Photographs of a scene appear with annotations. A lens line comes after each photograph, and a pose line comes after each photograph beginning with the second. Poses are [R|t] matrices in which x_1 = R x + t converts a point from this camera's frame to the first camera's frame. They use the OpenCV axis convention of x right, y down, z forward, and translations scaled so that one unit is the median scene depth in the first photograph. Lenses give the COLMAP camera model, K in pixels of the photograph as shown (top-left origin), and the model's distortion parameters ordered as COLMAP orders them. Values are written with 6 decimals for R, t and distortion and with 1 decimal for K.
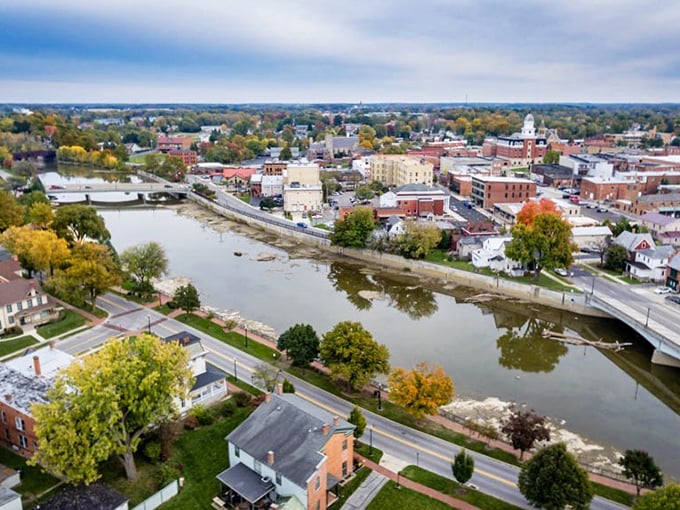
lens RADIAL K [[527.3, 0, 340.0], [0, 527.3, 255.0], [0, 0, 1]] dist [-0.002307, 0.003776]
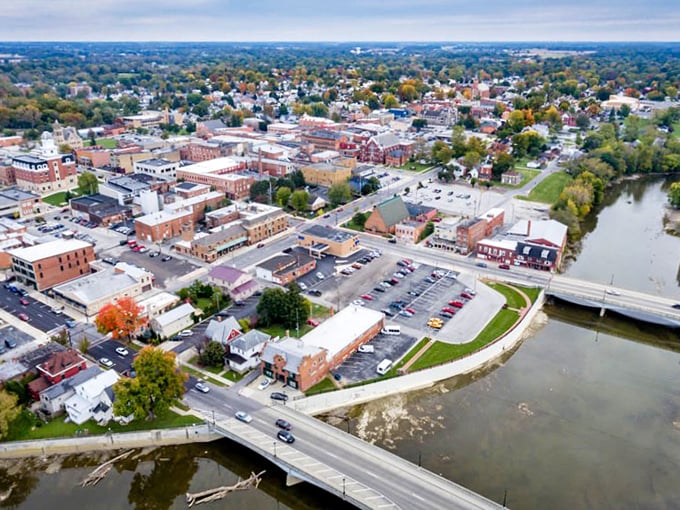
lens RADIAL K [[527.3, 0, 340.0], [0, 527.3, 255.0], [0, 0, 1]] dist [-0.002307, 0.003776]
pose [[0.647792, -0.273117, 0.711177, 0.004579], [0.177603, 0.961946, 0.207647, -0.312877], [-0.740826, -0.008205, 0.671647, 0.116101]]
